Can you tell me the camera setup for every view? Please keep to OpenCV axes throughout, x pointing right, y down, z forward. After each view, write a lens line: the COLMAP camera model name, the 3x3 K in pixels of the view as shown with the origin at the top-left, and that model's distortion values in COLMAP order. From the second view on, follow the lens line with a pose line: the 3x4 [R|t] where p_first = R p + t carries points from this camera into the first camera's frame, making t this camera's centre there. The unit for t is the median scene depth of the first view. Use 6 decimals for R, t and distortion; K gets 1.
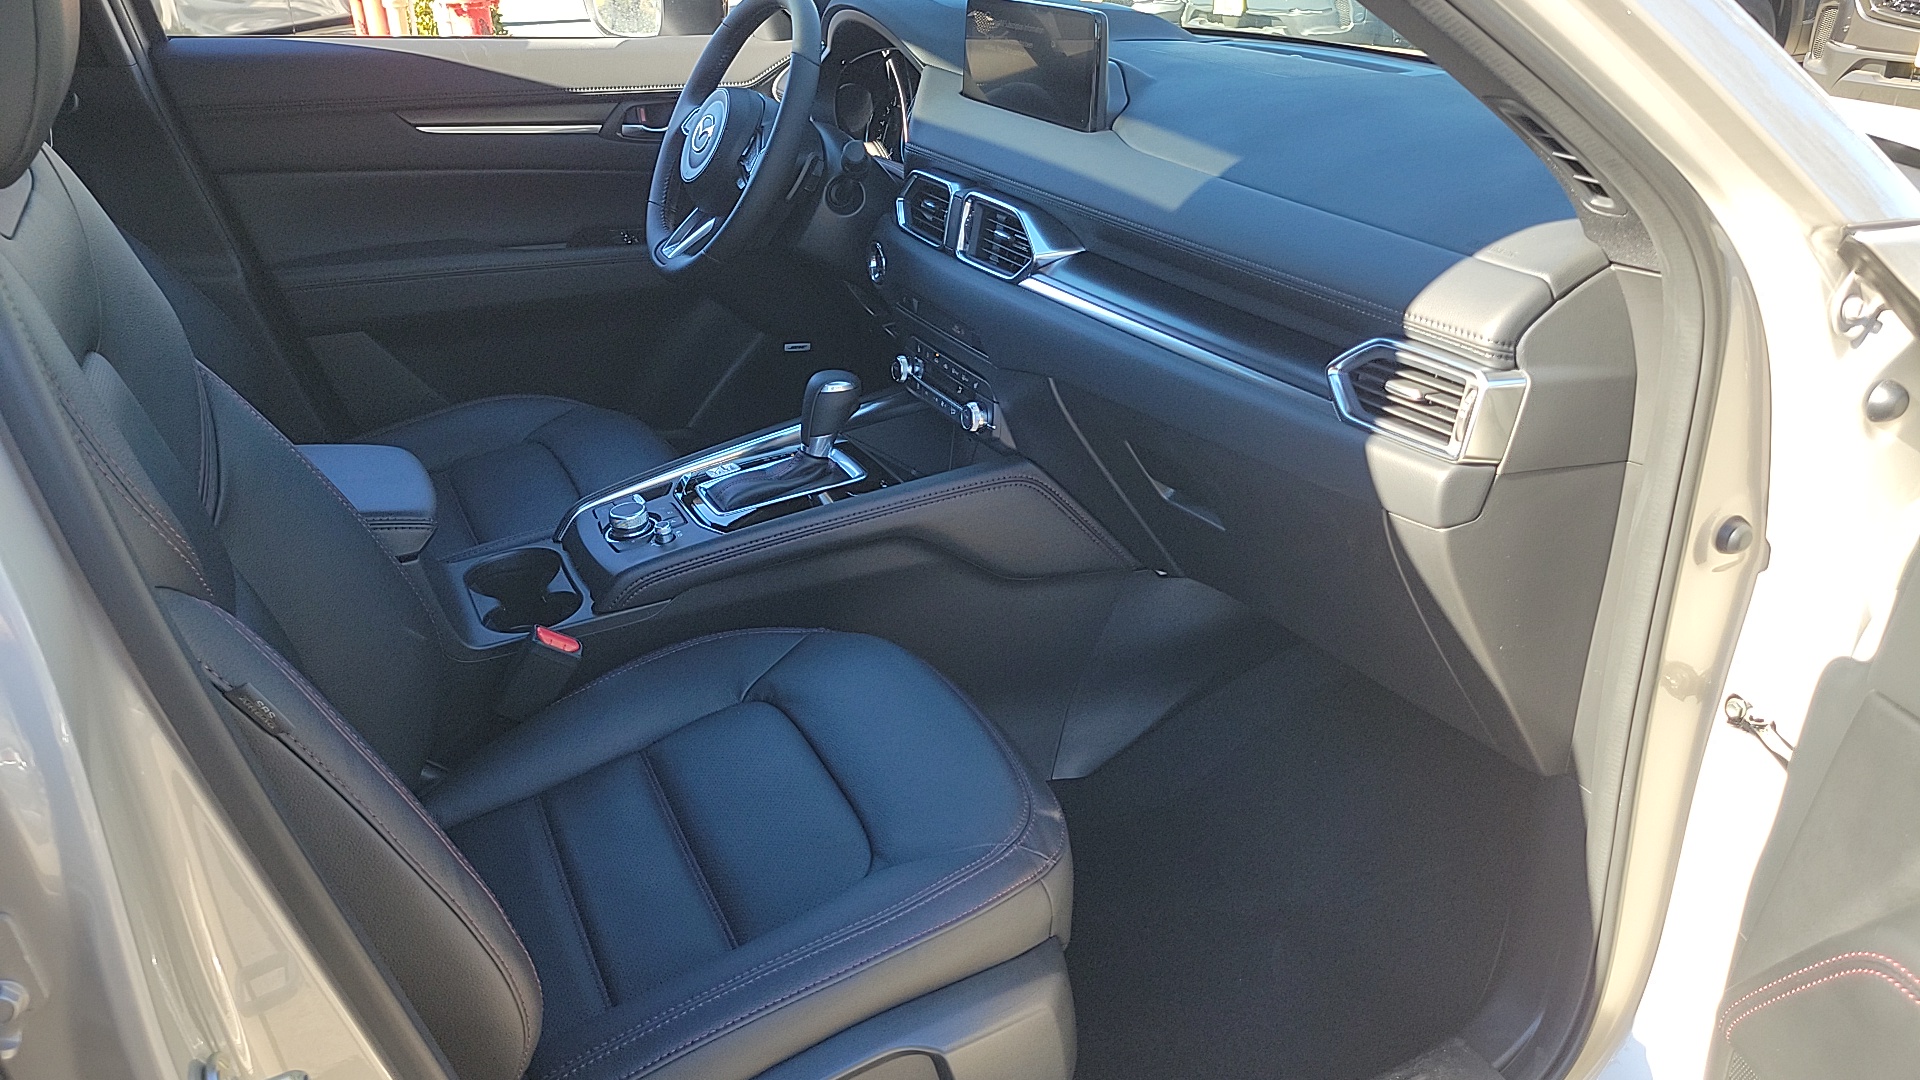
lens RADIAL K [[1431.2, 0, 974.0], [0, 1431.2, 535.8], [0, 0, 1]] dist [0.039552, -0.031363]
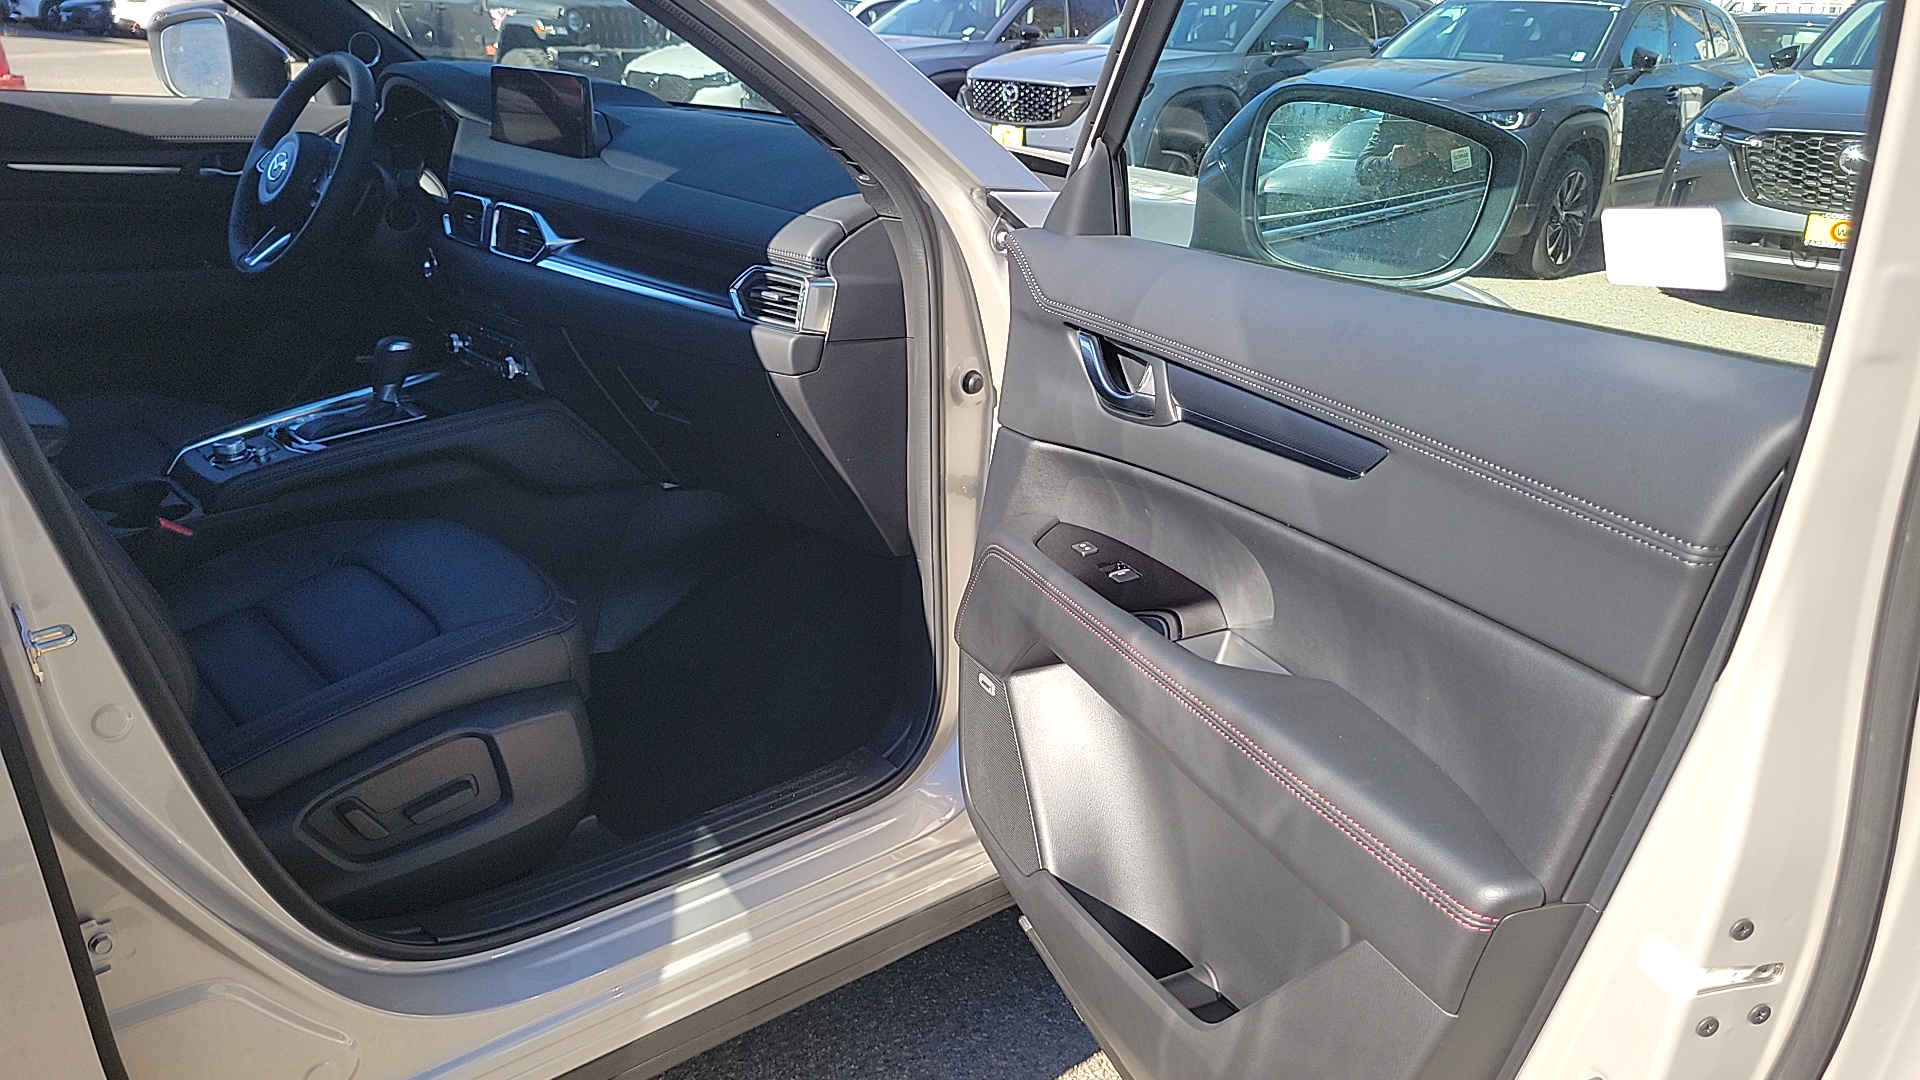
lens RADIAL K [[1431.2, 0, 974.0], [0, 1431.2, 535.8], [0, 0, 1]] dist [0.039552, -0.031363]
pose [[0.961126, -0.050962, 0.271366, 0.046654], [0.072214, 0.995006, -0.068907, 0.211931], [-0.266499, 0.085825, 0.960006, -0.426330]]
